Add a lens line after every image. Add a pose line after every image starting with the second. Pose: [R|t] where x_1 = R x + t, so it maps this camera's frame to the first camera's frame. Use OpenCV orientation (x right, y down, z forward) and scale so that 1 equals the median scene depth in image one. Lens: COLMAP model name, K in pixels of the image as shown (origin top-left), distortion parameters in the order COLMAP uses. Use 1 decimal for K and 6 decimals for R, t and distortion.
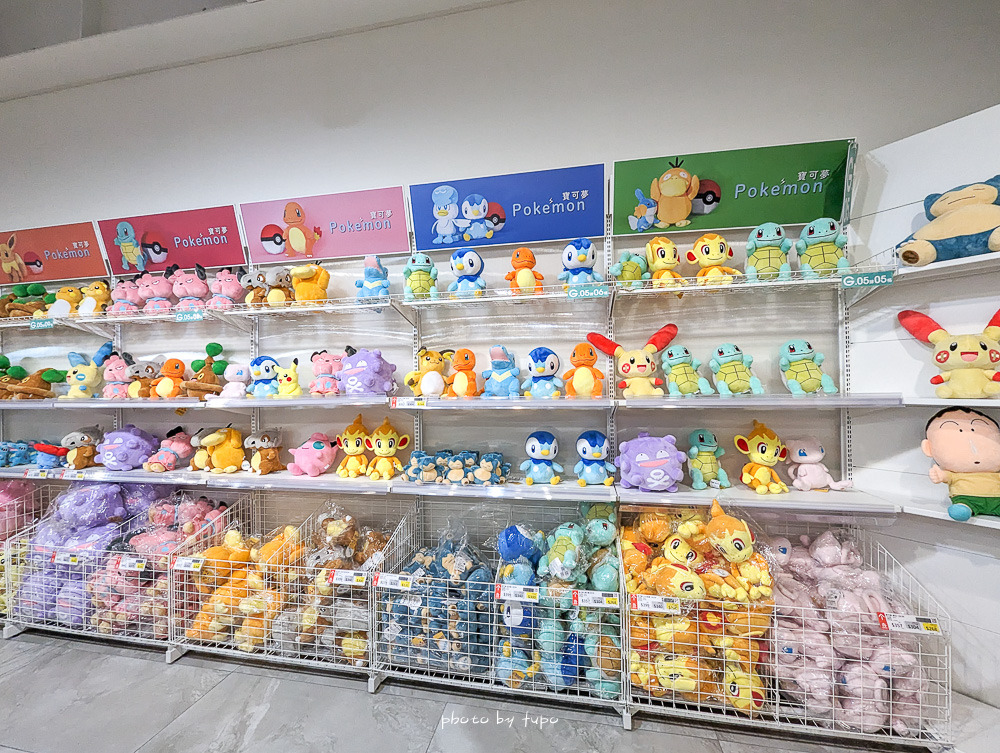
lens RADIAL K [[415.4, 0, 500.5], [0, 415.4, 373.6], [0, 0, 1]] dist [-0.007400, -0.000267]
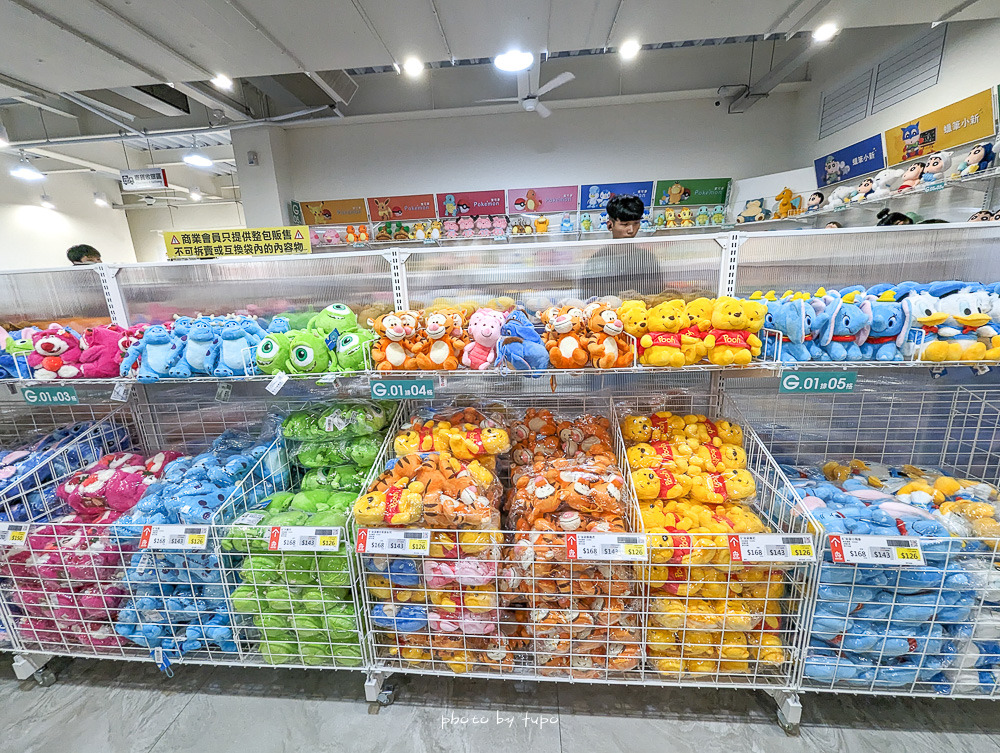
lens RADIAL K [[415.4, 0, 499.9], [0, 415.4, 379.2], [0, 0, 1]] dist [-0.007400, -0.000267]
pose [[0.992302, -0.057843, 0.109500, -1.111765], [0.026191, 0.962237, 0.270951, 0.012314], [-0.121038, -0.265997, 0.956345, -1.839901]]
